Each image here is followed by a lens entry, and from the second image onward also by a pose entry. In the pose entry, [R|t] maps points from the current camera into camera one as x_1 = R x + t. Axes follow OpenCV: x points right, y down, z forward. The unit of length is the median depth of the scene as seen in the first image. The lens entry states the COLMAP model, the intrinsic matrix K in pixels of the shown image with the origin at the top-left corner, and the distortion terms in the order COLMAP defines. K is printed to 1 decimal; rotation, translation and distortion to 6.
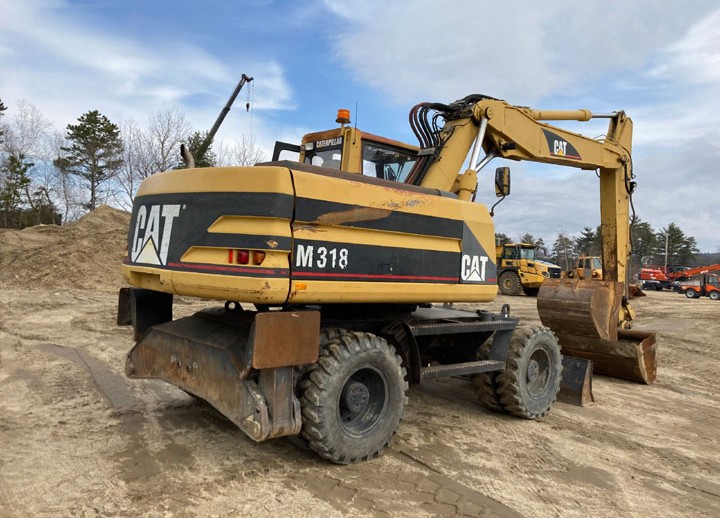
lens RADIAL K [[579.4, 0, 362.4], [0, 579.4, 258.7], [0, 0, 1]] dist [0.054068, -0.049532]
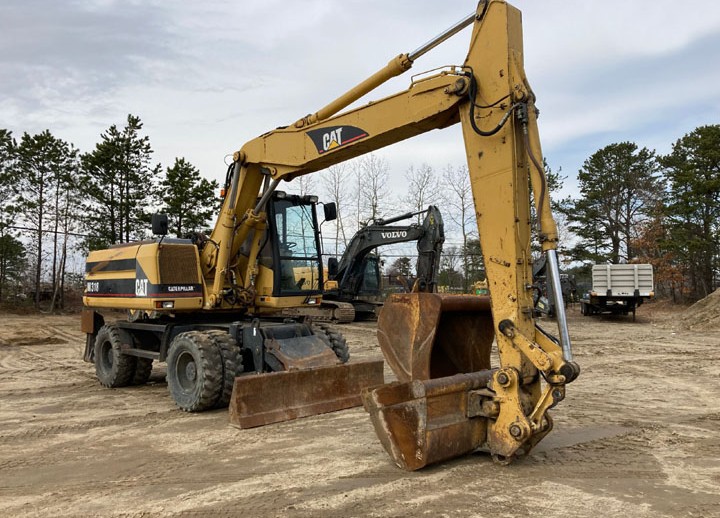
lens RADIAL K [[579.4, 0, 359.9], [0, 579.4, 253.9], [0, 0, 1]] dist [0.054068, -0.049532]
pose [[0.034955, -0.114005, -0.992865, 1.741404], [0.013092, 0.993439, -0.113610, 0.109978], [0.999303, -0.009028, 0.036218, 1.509634]]
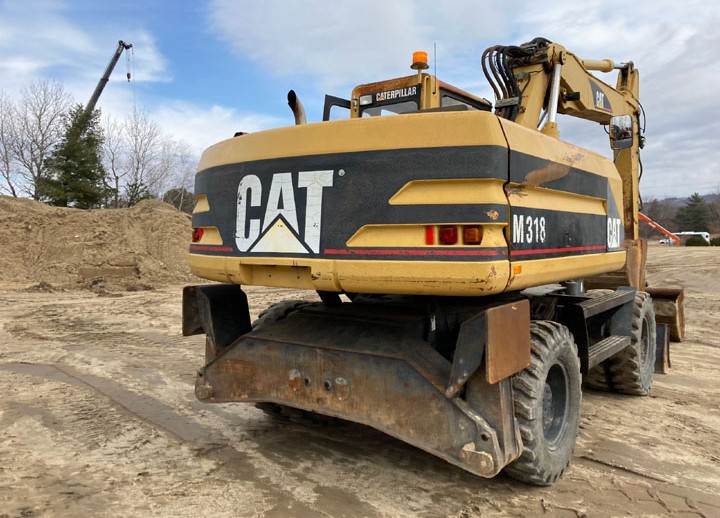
lens RADIAL K [[579.4, 0, 362.6], [0, 579.4, 256.0], [0, 0, 1]] dist [0.054068, -0.049532]
pose [[0.981430, -0.068360, 0.179224, -0.326743], [0.060626, 0.996992, 0.048289, -0.013612], [-0.181986, -0.036527, 0.982623, 0.214137]]
